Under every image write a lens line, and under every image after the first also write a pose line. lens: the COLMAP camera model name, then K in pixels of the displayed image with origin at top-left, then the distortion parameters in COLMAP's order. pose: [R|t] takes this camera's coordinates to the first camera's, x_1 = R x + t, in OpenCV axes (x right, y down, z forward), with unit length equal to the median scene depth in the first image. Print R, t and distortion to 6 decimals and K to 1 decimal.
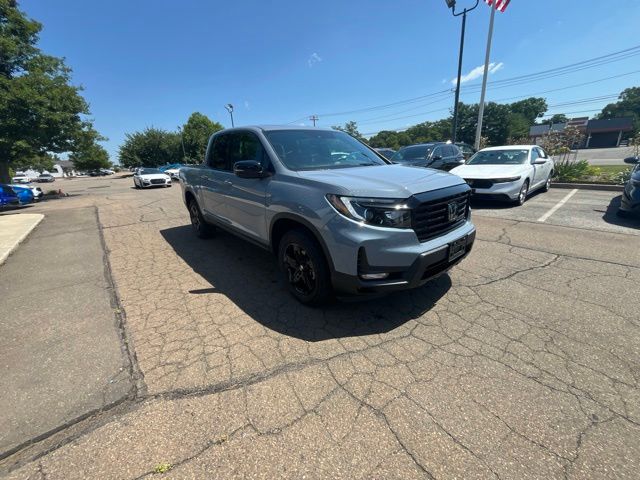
lens RADIAL K [[261.2, 0, 319.3], [0, 261.2, 238.8], [0, 0, 1]] dist [-0.002957, 0.000179]
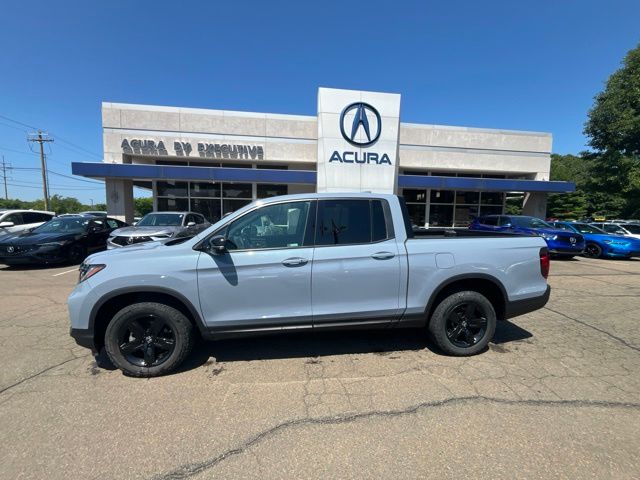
lens RADIAL K [[261.2, 0, 319.3], [0, 261.2, 239.9], [0, 0, 1]] dist [-0.002957, 0.000179]
pose [[-0.543278, 0.115923, -0.831511, 0.776585], [-0.232718, 0.930818, 0.281817, -0.695183], [0.806655, 0.346612, -0.478716, 1.916817]]
